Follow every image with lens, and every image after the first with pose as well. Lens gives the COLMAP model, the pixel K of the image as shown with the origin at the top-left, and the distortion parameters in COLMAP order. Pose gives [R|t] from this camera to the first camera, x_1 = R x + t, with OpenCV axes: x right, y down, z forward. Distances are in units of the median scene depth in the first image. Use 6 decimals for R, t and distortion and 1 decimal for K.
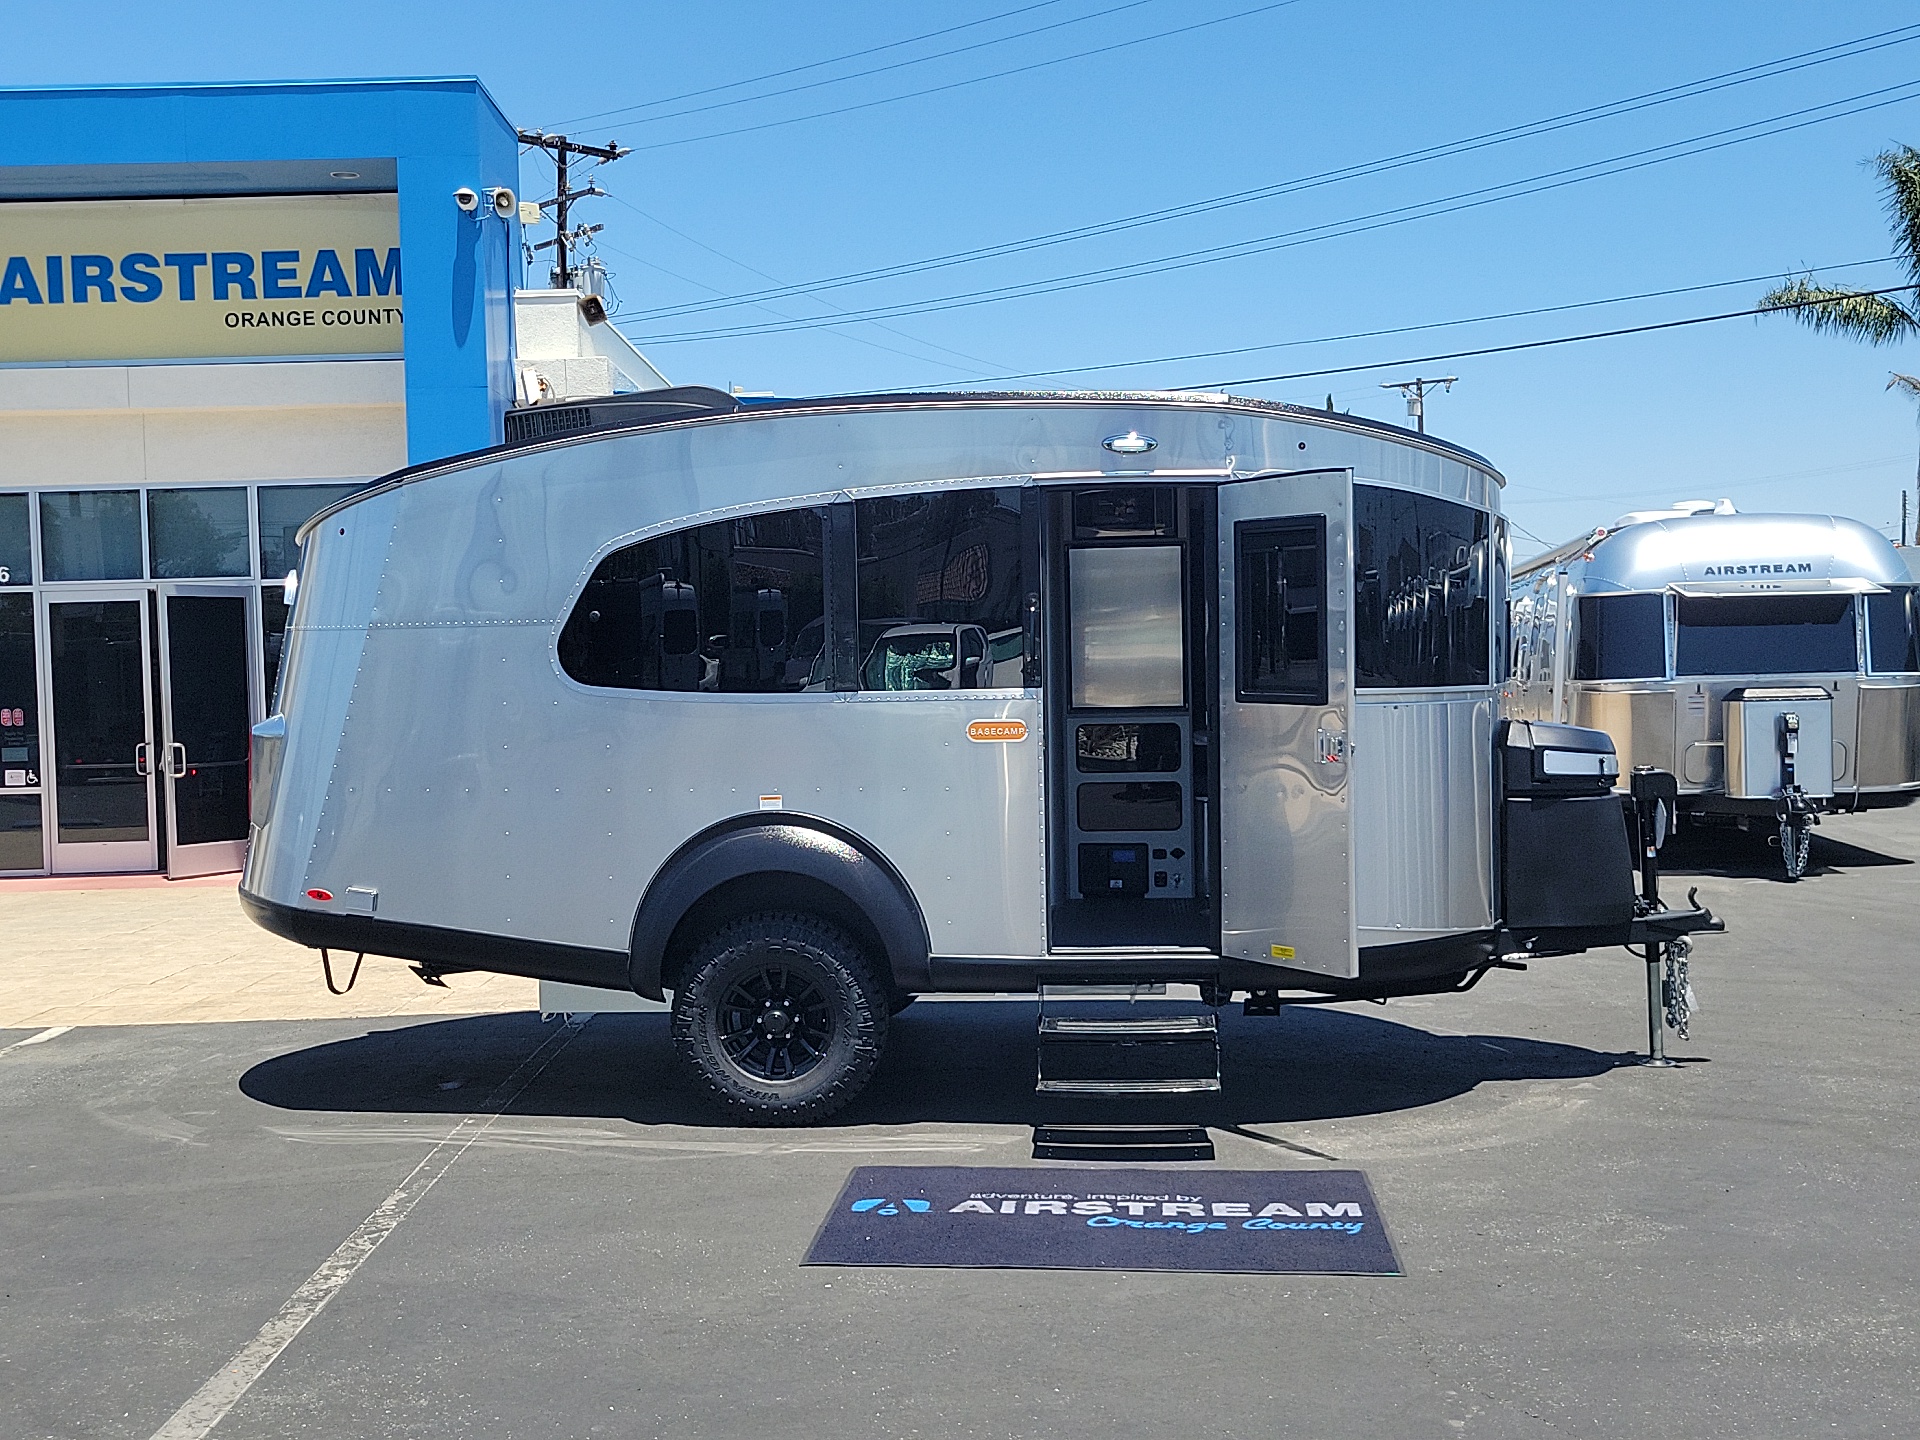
lens RADIAL K [[2062.6, 0, 960.0], [0, 2062.6, 720.0], [0, 0, 1]] dist [0.037658, 0.013473]
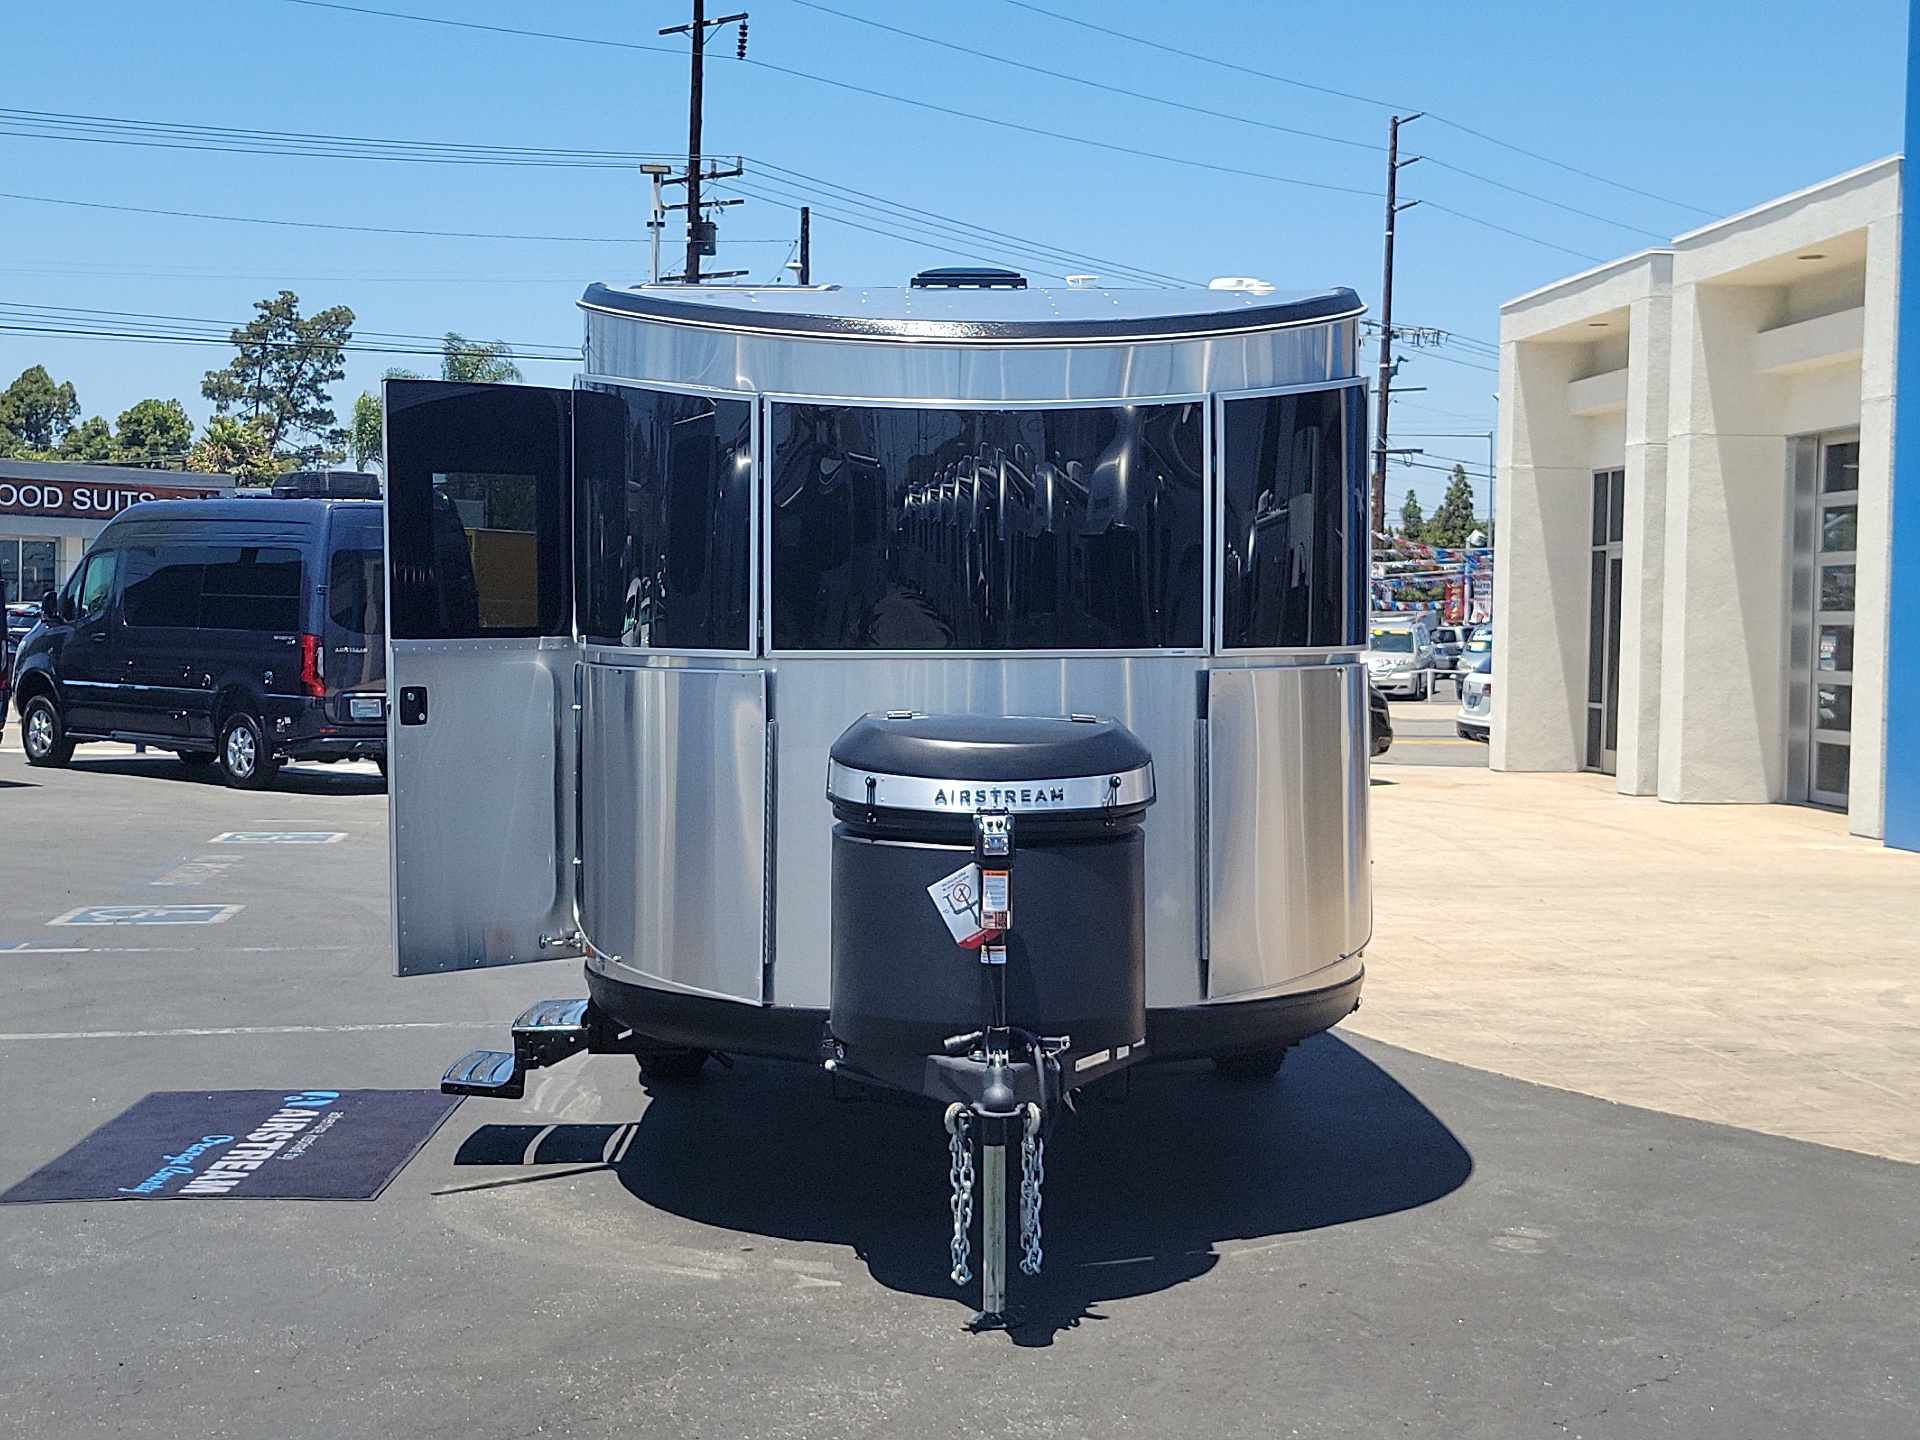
lens RADIAL K [[2687.1, 0, 960.0], [0, 2687.1, 720.0], [0, 0, 1]] dist [0.000442, -0.010833]
pose [[0.094761, 0.062193, -0.993555, 0.540852], [-0.036885, 0.997581, 0.058927, -0.023229], [0.994817, 0.031063, 0.096825, 0.461997]]
